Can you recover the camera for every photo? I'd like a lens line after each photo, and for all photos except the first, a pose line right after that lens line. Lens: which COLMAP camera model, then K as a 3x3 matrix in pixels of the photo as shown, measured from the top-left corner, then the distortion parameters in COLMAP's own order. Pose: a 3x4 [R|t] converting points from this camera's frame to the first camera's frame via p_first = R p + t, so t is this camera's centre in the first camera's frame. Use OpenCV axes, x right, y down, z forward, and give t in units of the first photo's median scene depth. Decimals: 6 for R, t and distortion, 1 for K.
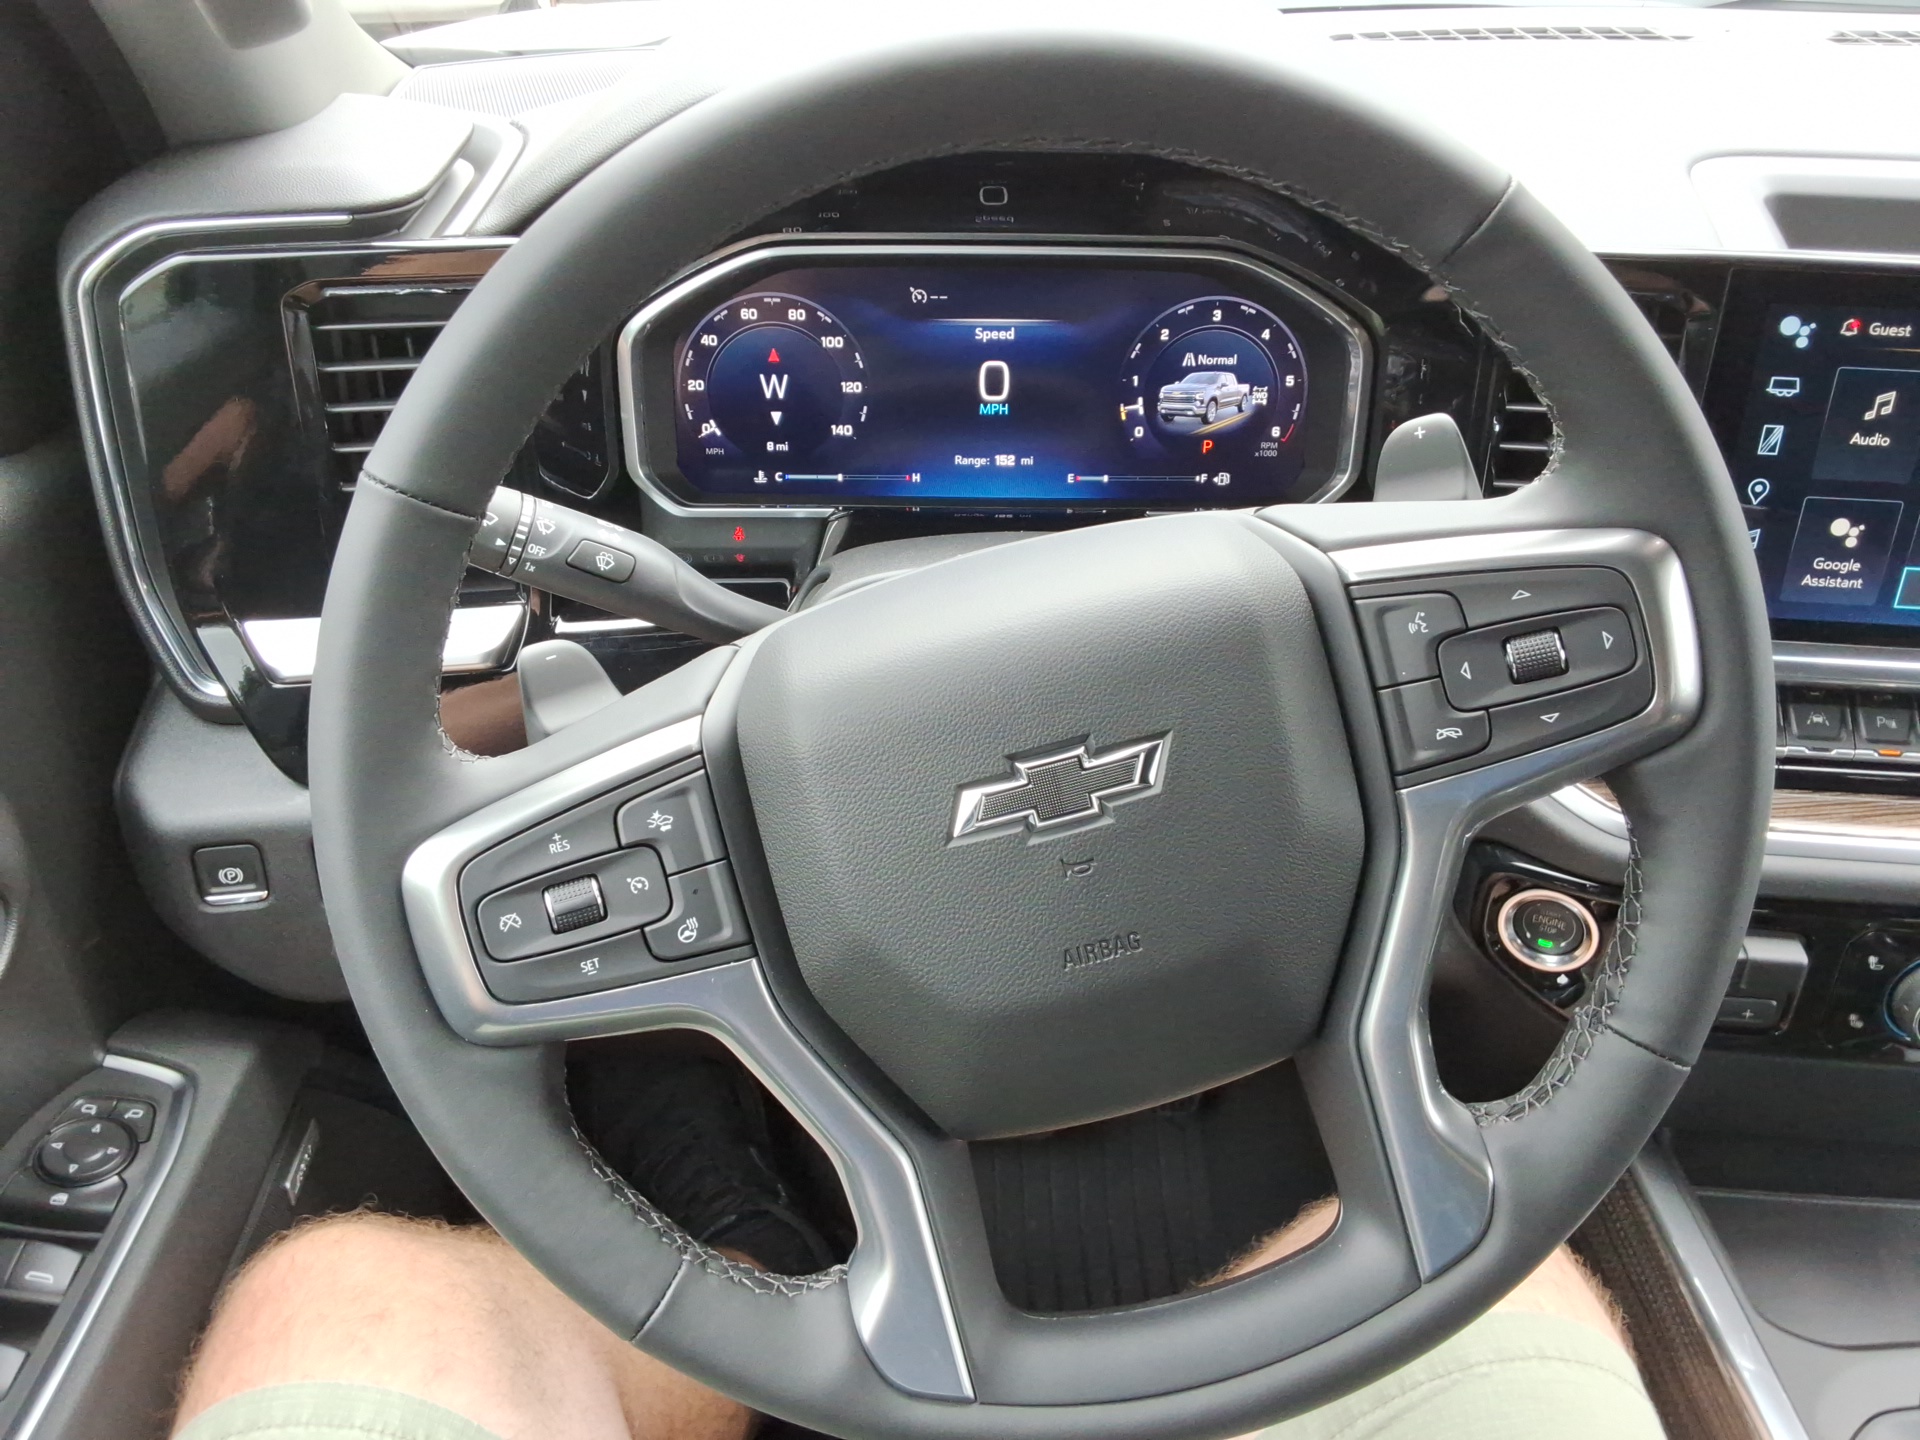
lens RADIAL K [[1547.6, 0, 980.9], [0, 1547.6, 709.9], [0, 0, 1]] dist [0.132318, -0.216893]
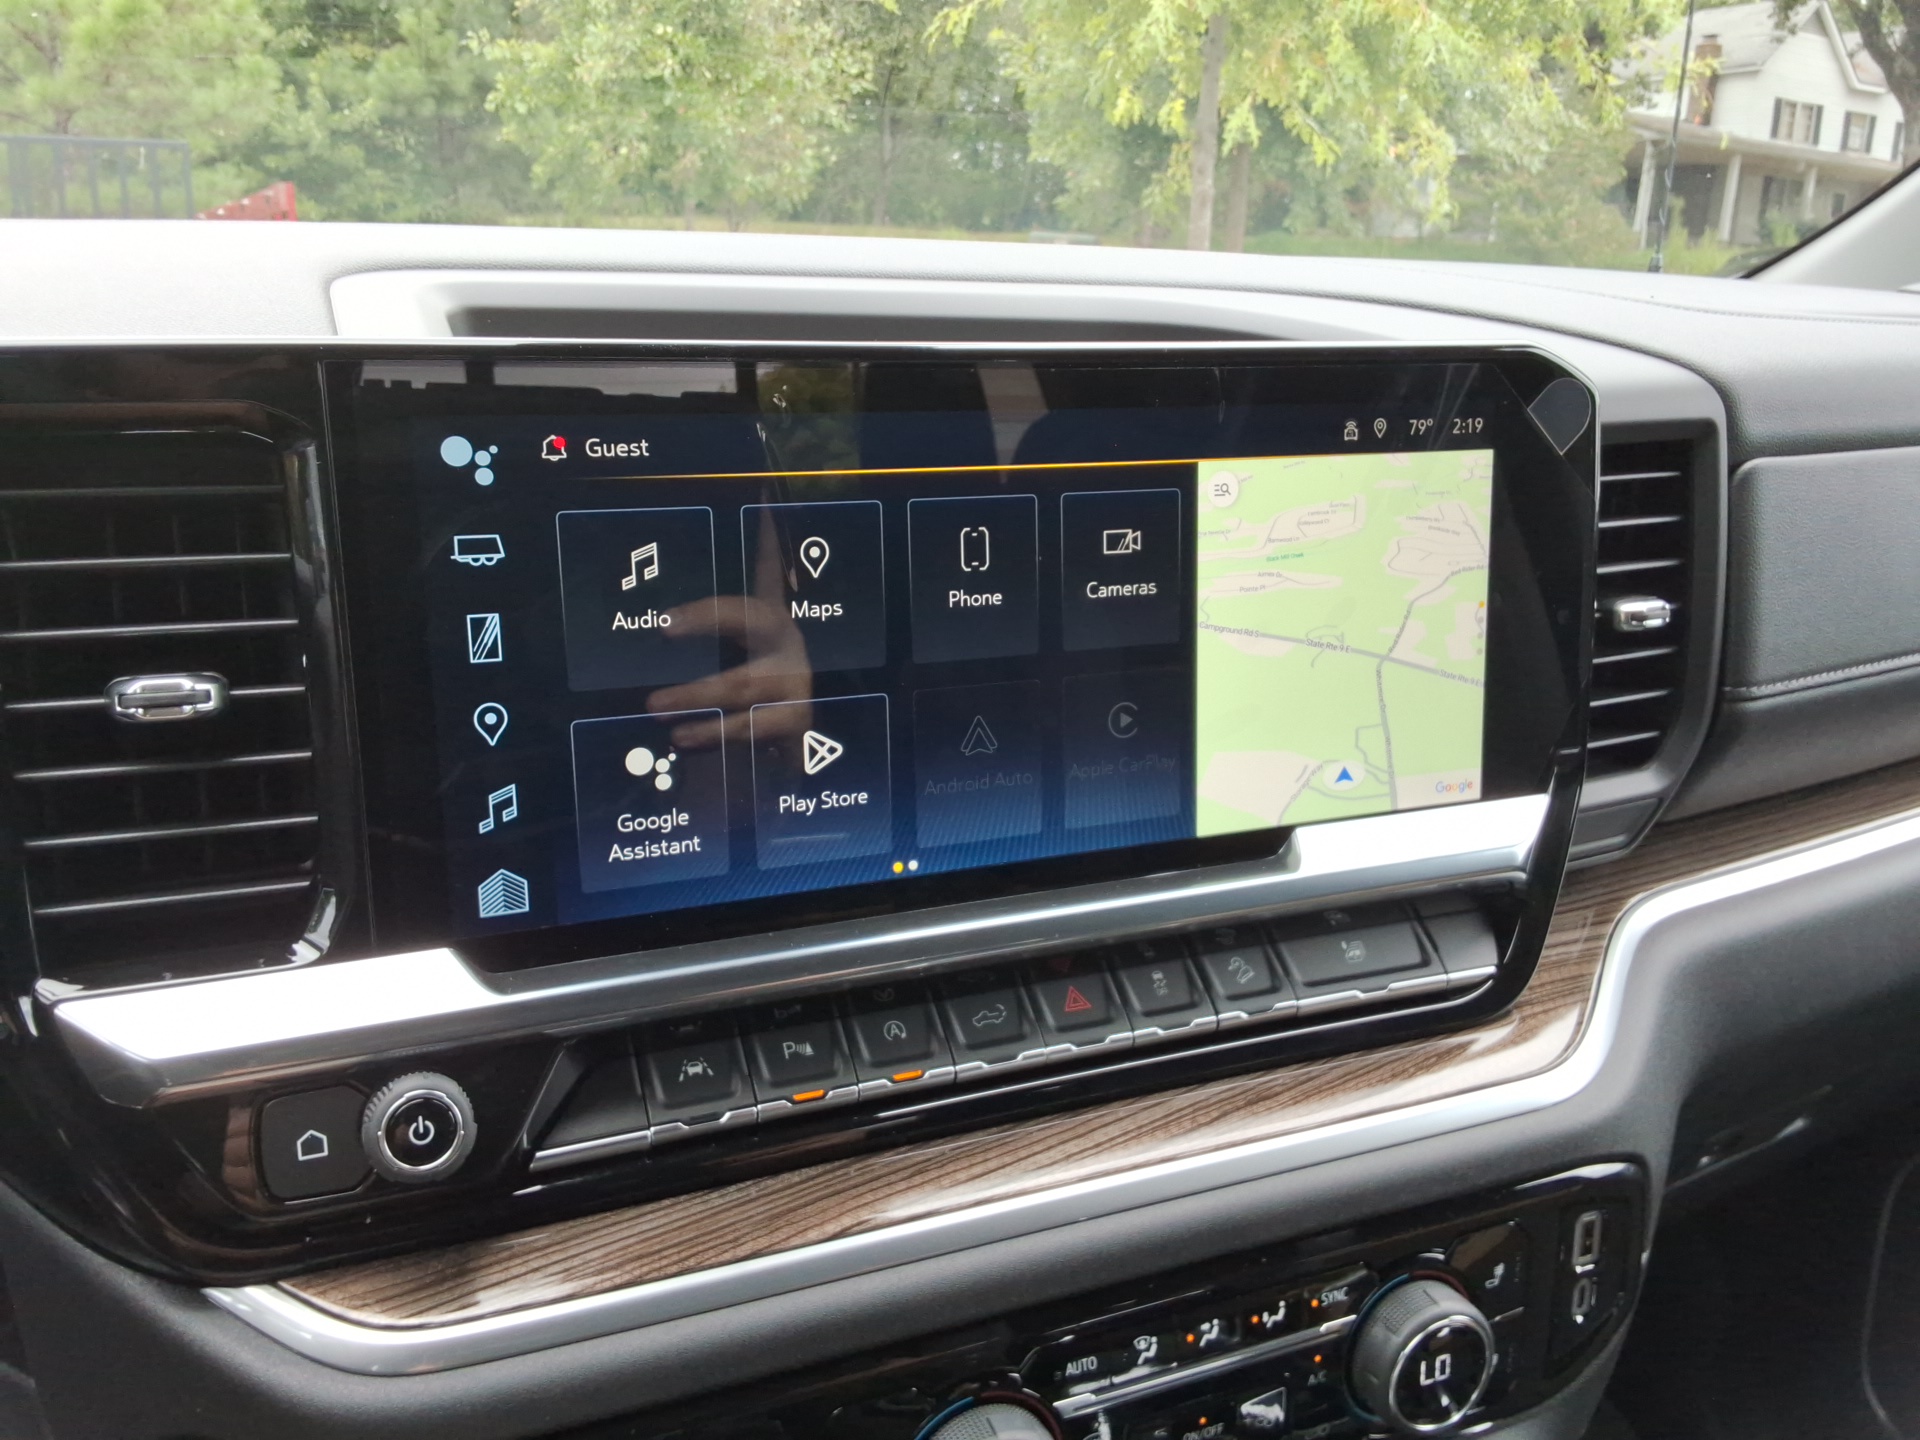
lens RADIAL K [[1547.6, 0, 980.9], [0, 1547.6, 709.9], [0, 0, 1]] dist [0.132318, -0.216893]
pose [[0.880810, -0.123964, 0.456953, 0.362193], [0.241553, 0.947721, -0.208510, 0.027211], [-0.407216, 0.294036, 0.864707, 0.375575]]
